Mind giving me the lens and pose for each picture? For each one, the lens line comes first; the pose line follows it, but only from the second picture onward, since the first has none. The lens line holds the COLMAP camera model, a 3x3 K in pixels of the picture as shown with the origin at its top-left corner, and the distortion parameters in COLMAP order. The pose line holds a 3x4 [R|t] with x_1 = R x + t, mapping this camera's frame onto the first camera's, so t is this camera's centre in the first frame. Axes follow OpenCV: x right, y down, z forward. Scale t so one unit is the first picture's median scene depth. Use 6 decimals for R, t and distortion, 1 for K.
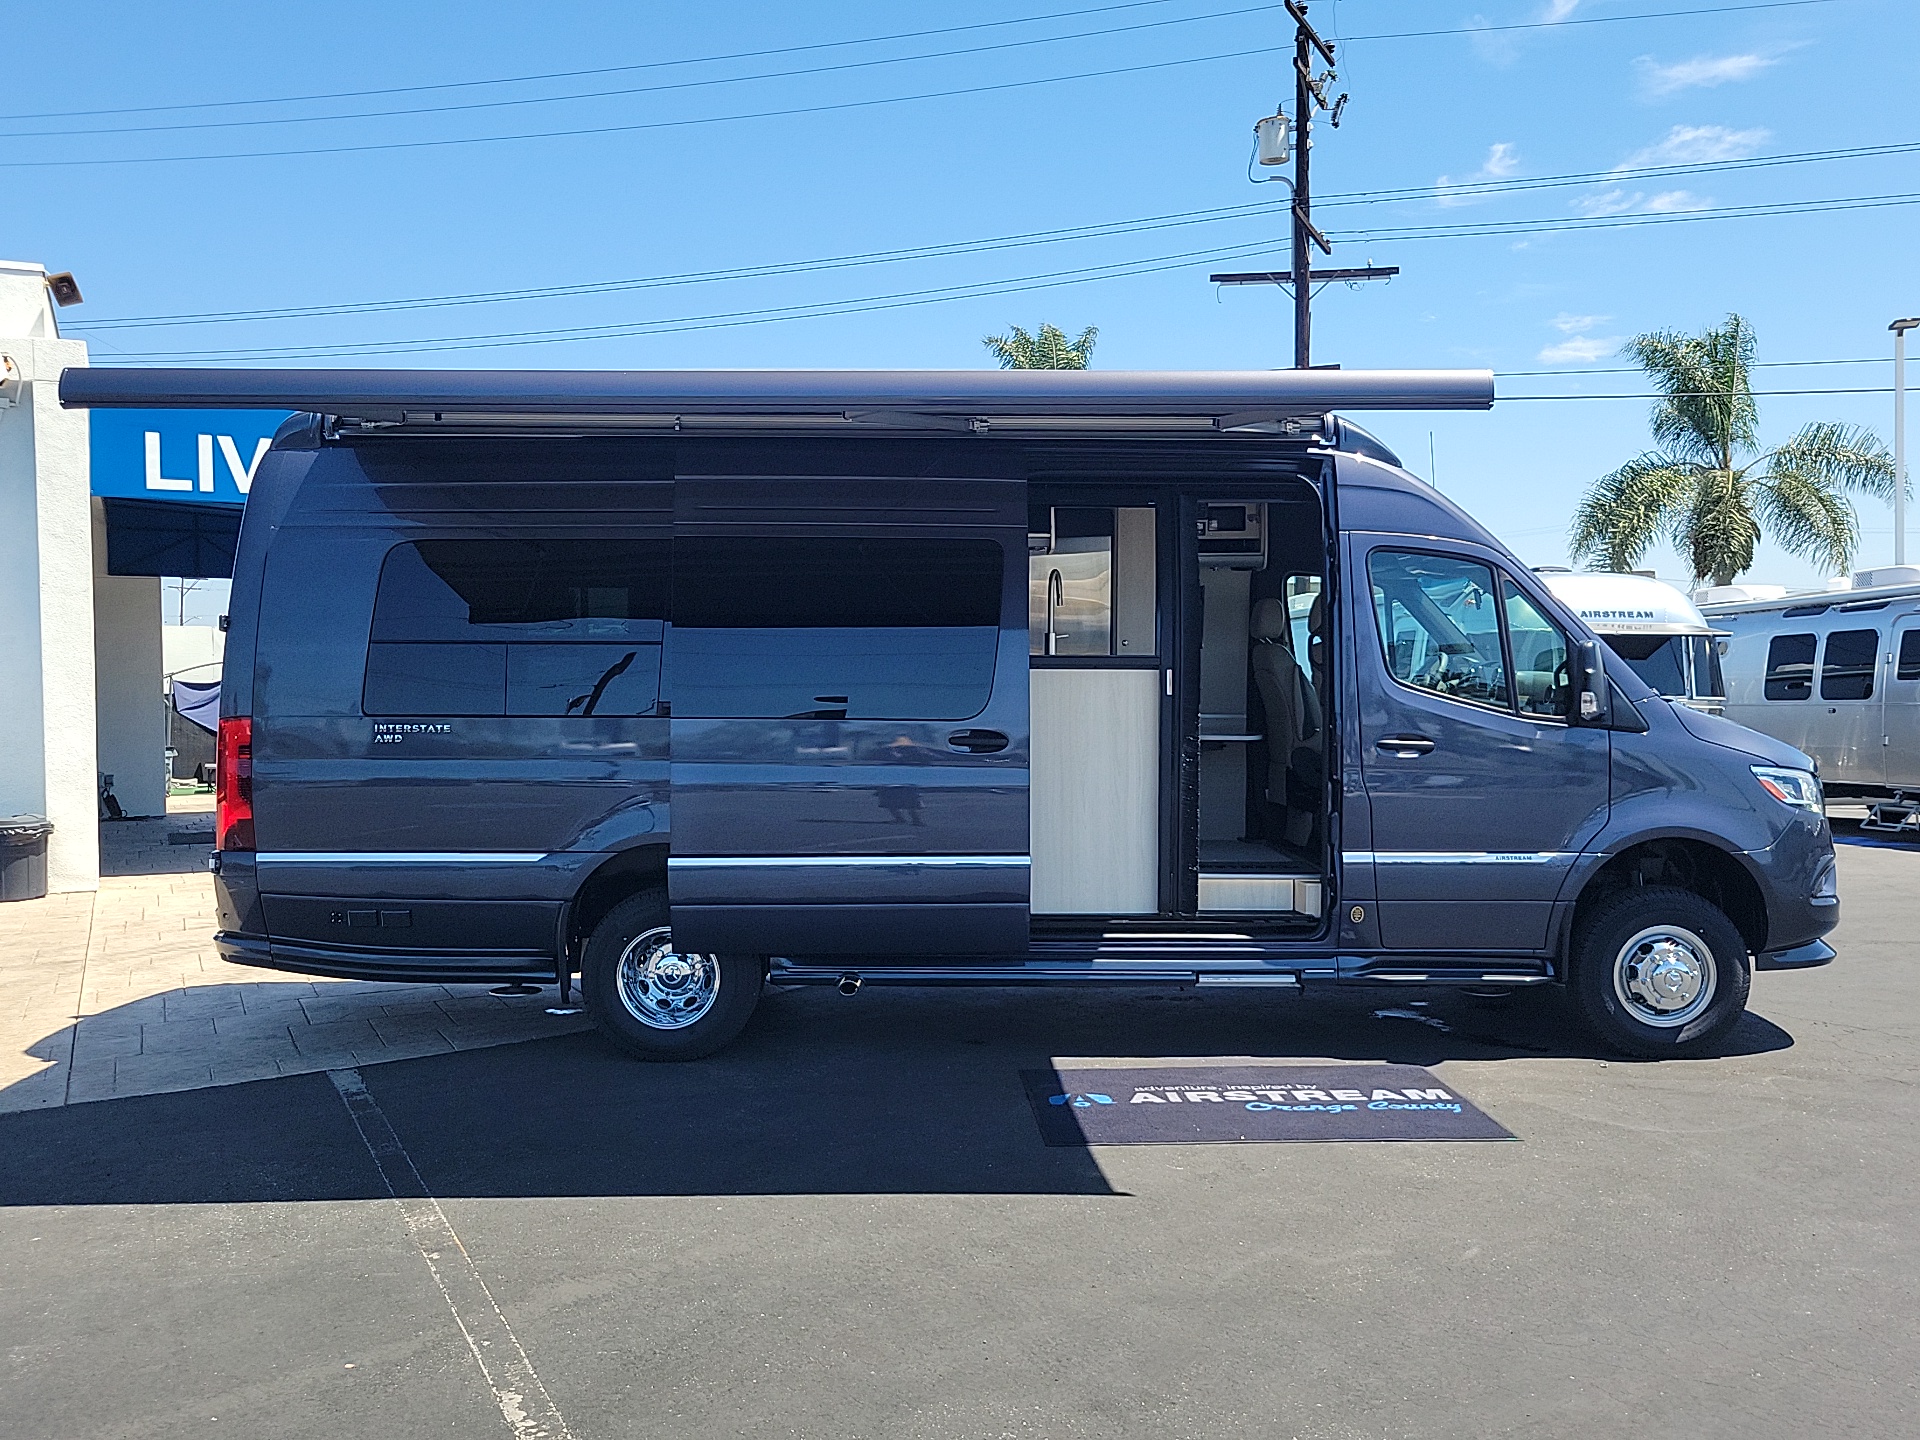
lens RADIAL K [[1431.2, 0, 932.3], [0, 1431.2, 732.3], [0, 0, 1]] dist [0.040154, -0.030696]
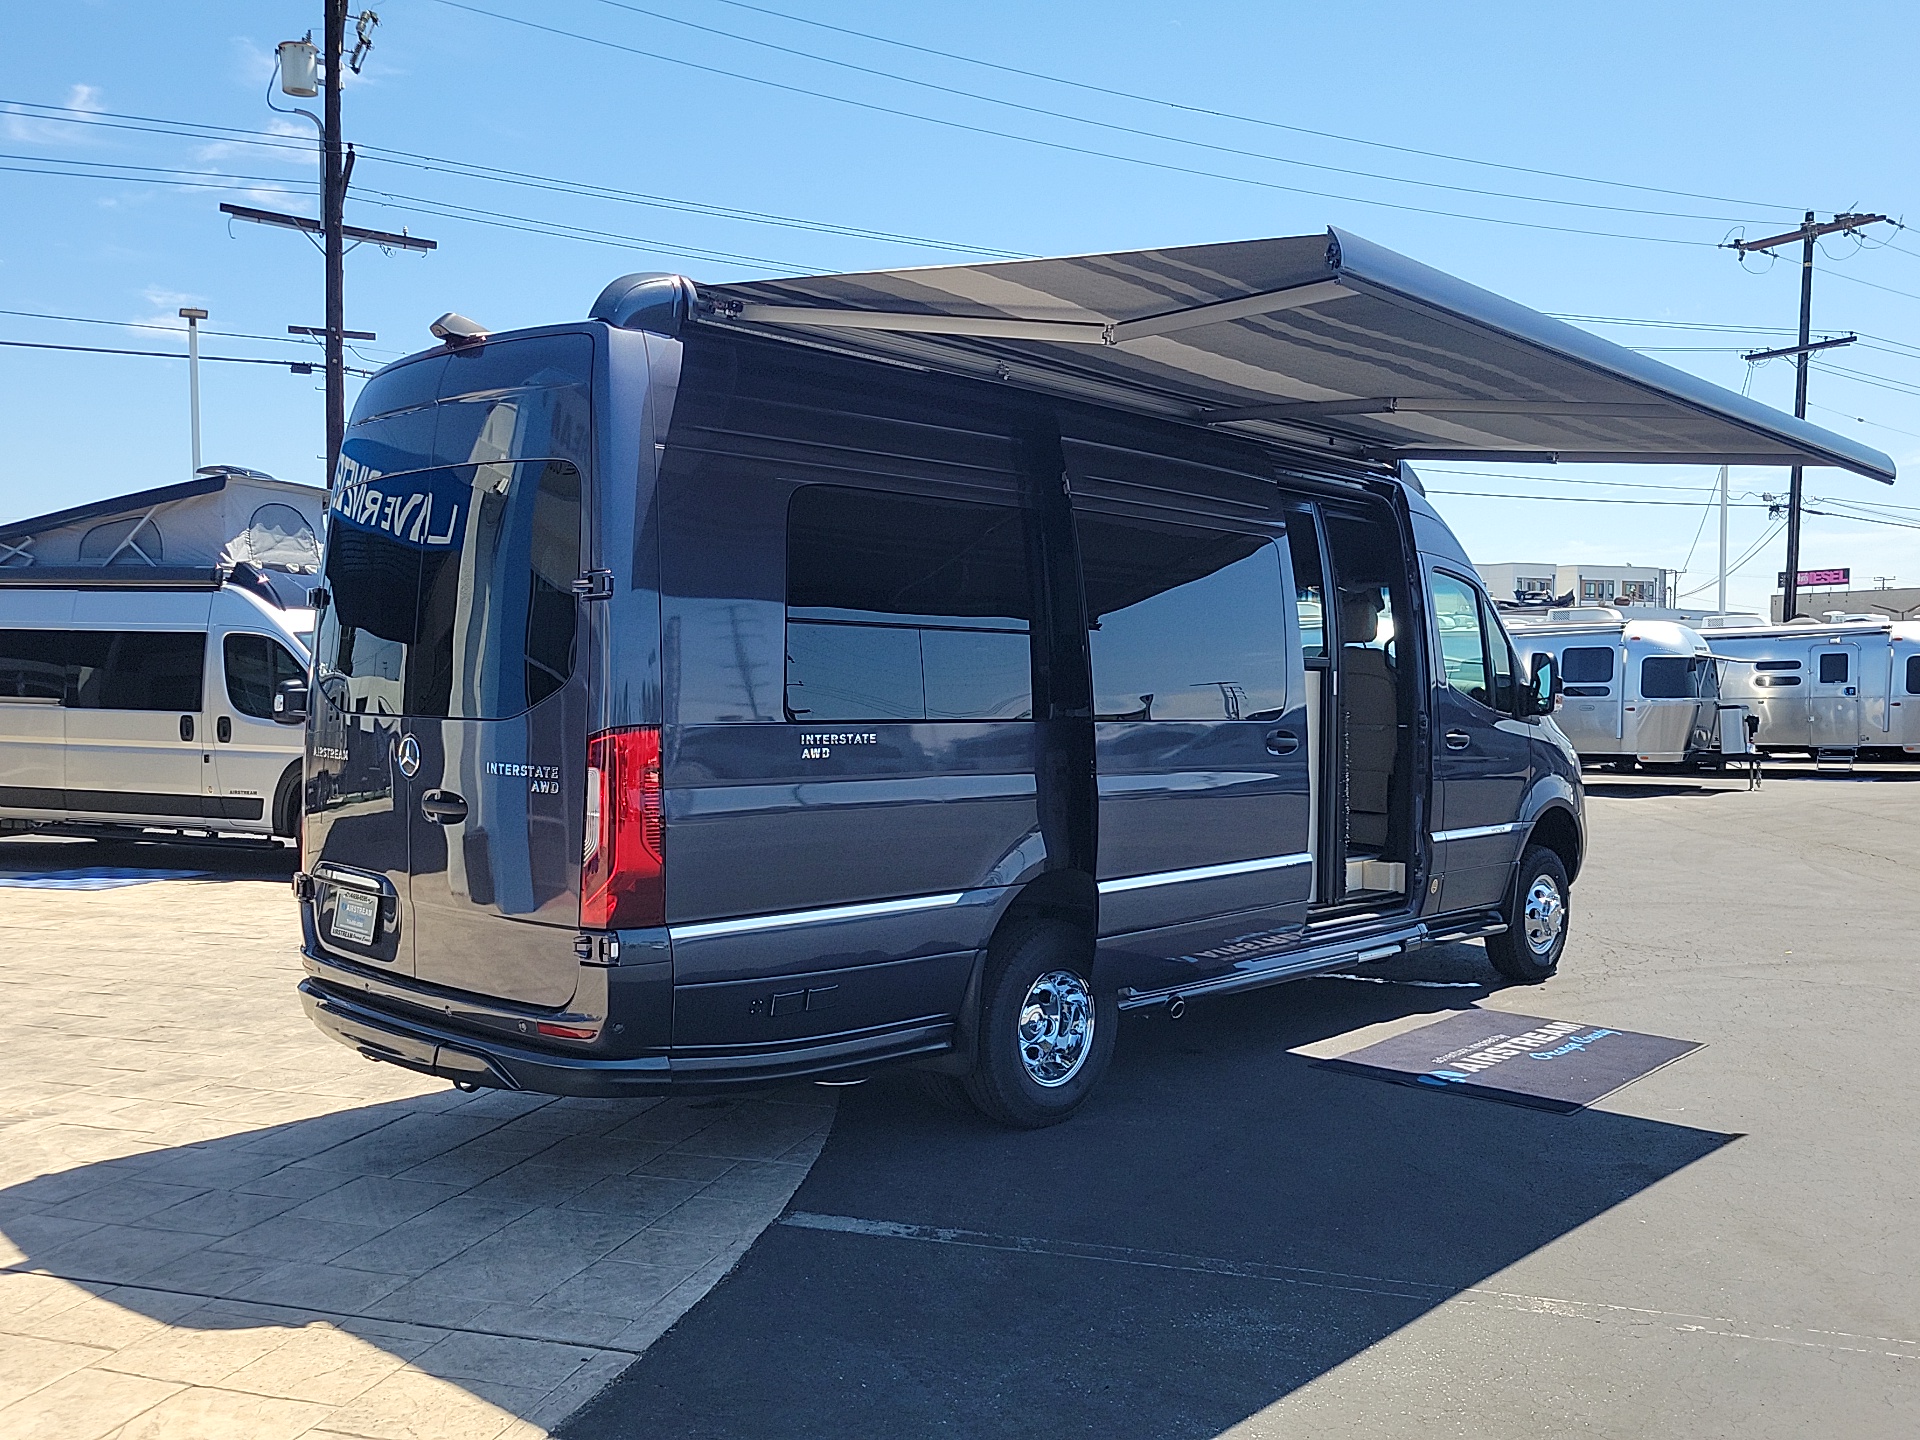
lens RADIAL K [[1486.1, 0, 960.0], [0, 1486.1, 720.0], [0, 0, 1]] dist [0.049242, -0.002640]
pose [[0.743495, -0.010616, 0.668657, -0.750290], [0.016147, 0.999867, -0.002081, -0.008974], [-0.668547, 0.012344, 0.743568, 0.349483]]
